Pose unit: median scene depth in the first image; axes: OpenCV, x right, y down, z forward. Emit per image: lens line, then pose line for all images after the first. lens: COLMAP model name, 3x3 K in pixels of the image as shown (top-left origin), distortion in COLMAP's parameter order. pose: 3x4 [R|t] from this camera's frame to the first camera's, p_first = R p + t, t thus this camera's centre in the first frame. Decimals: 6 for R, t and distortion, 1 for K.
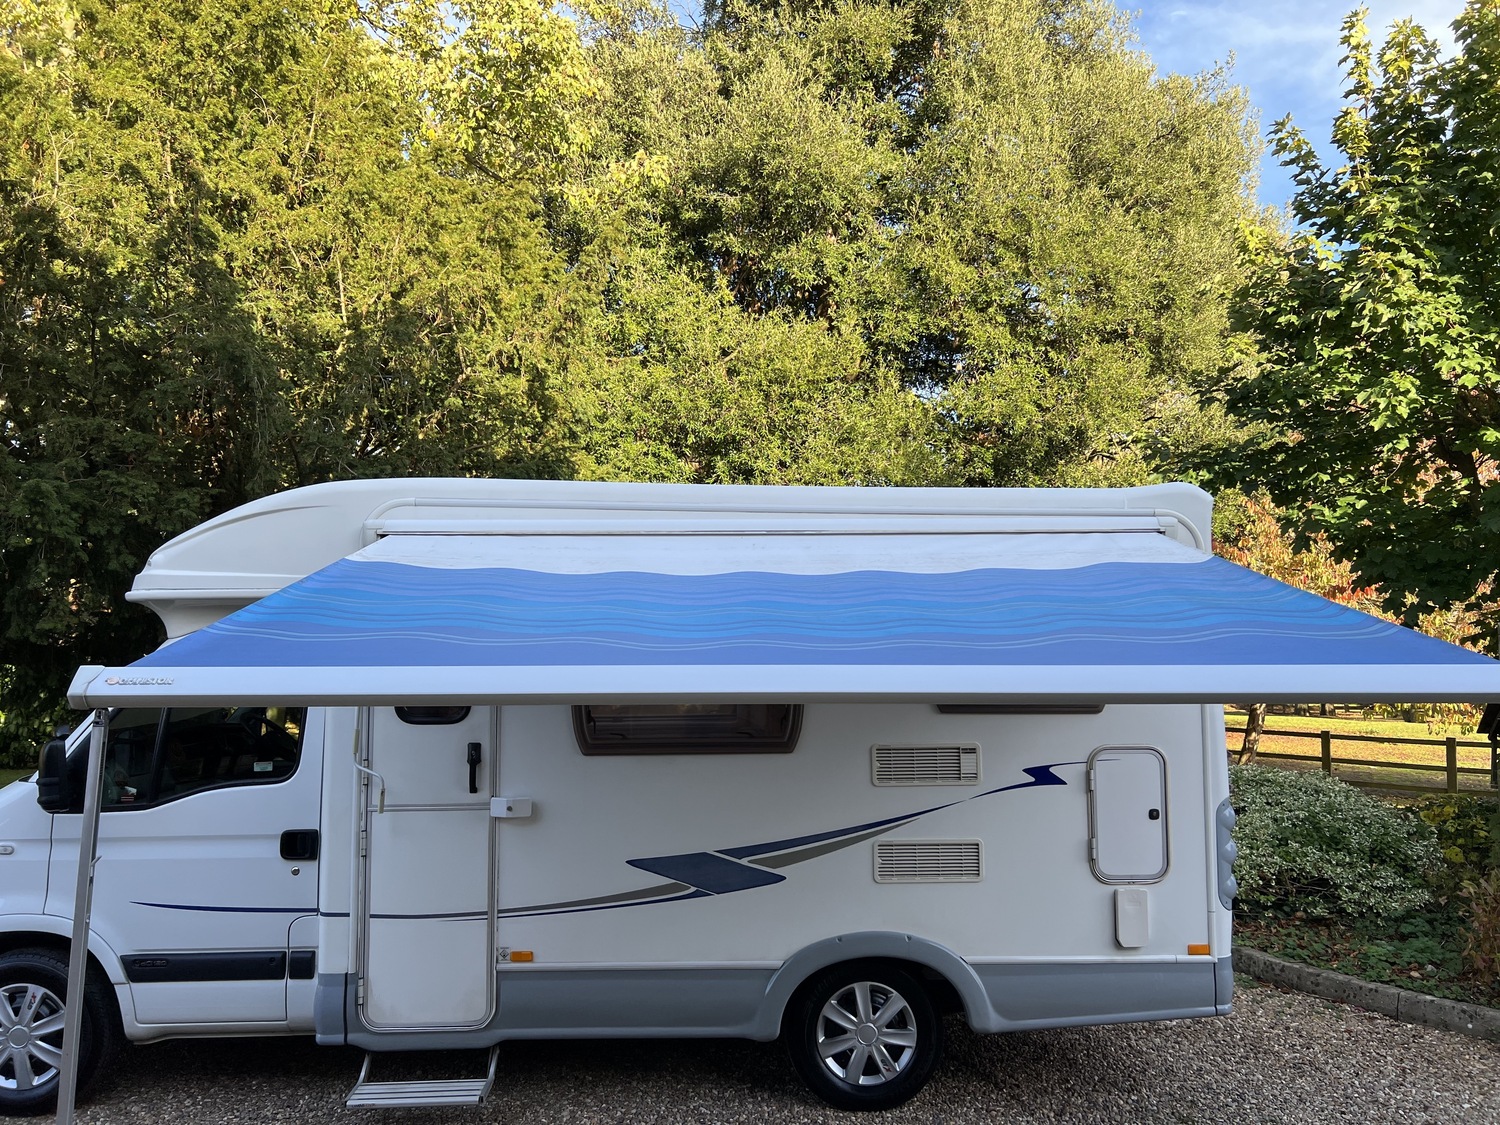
lens RADIAL K [[1122.0, 0, 761.7], [0, 1122.0, 566.8], [0, 0, 1]] dist [0.025989, -0.008871]
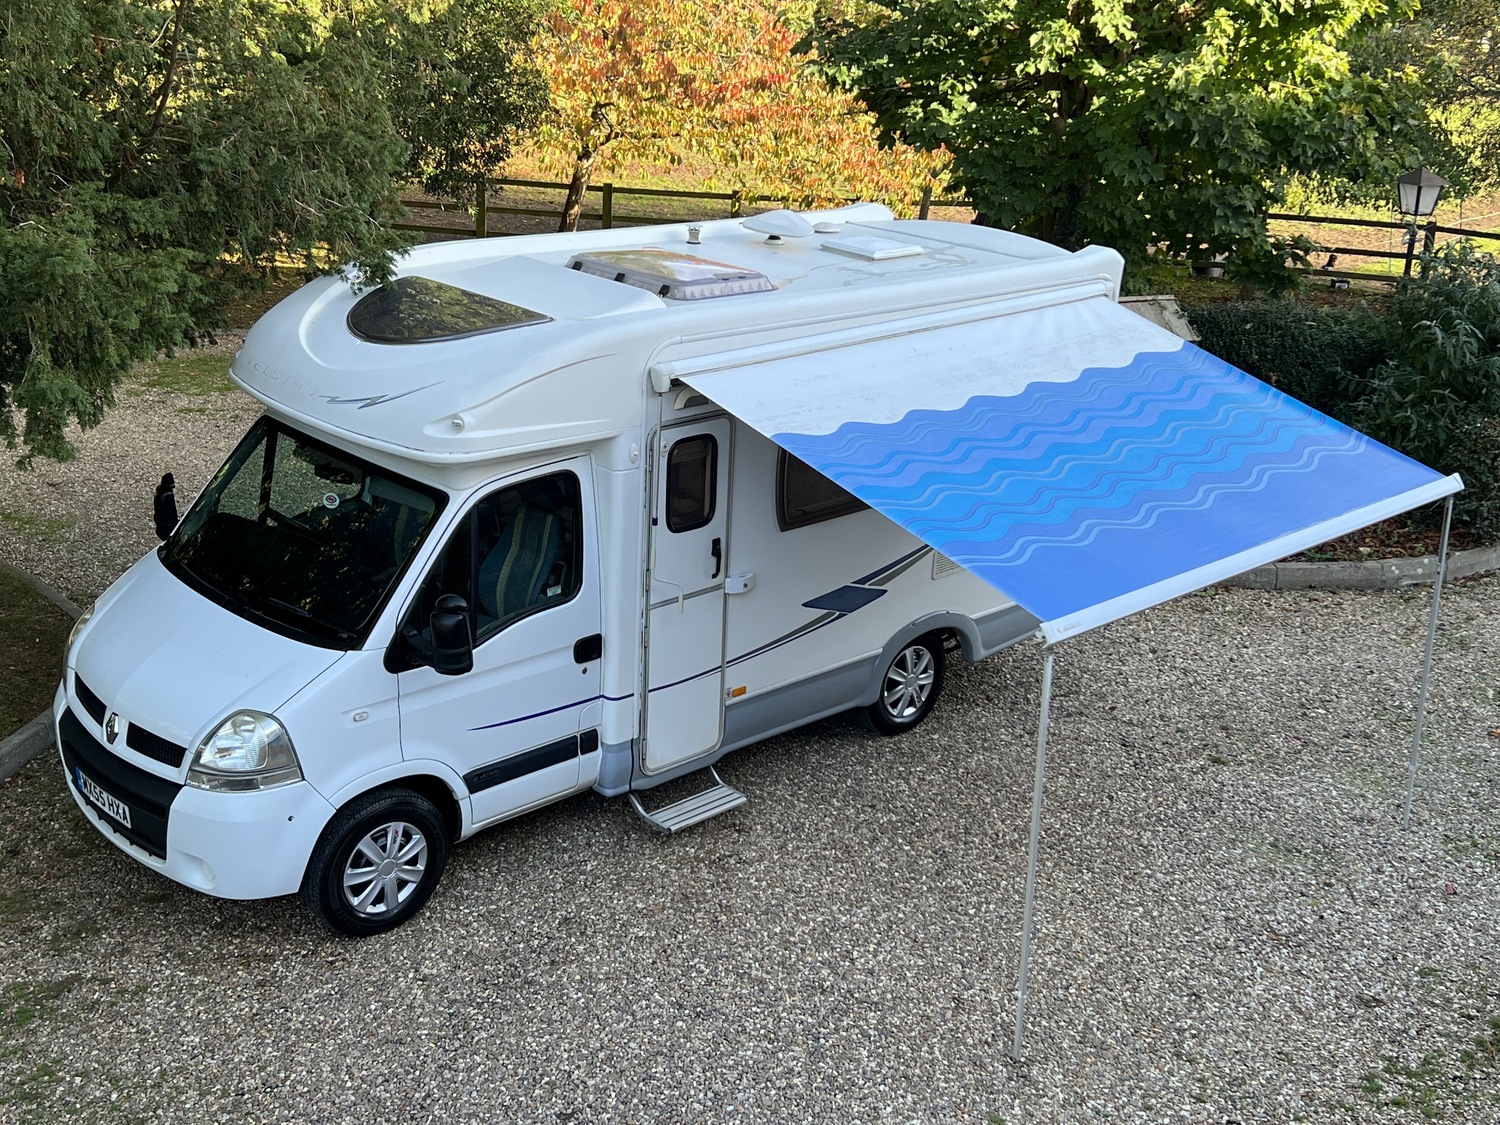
lens RADIAL K [[1777.6, 0, 763.0], [0, 1777.6, 557.0], [0, 0, 1]] dist [0.071703, 0.000000]
pose [[0.751013, -0.186620, 0.633367, -1.348890], [-0.095718, 0.918325, 0.384079, -0.520880], [-0.653313, -0.349073, 0.671811, -0.263098]]
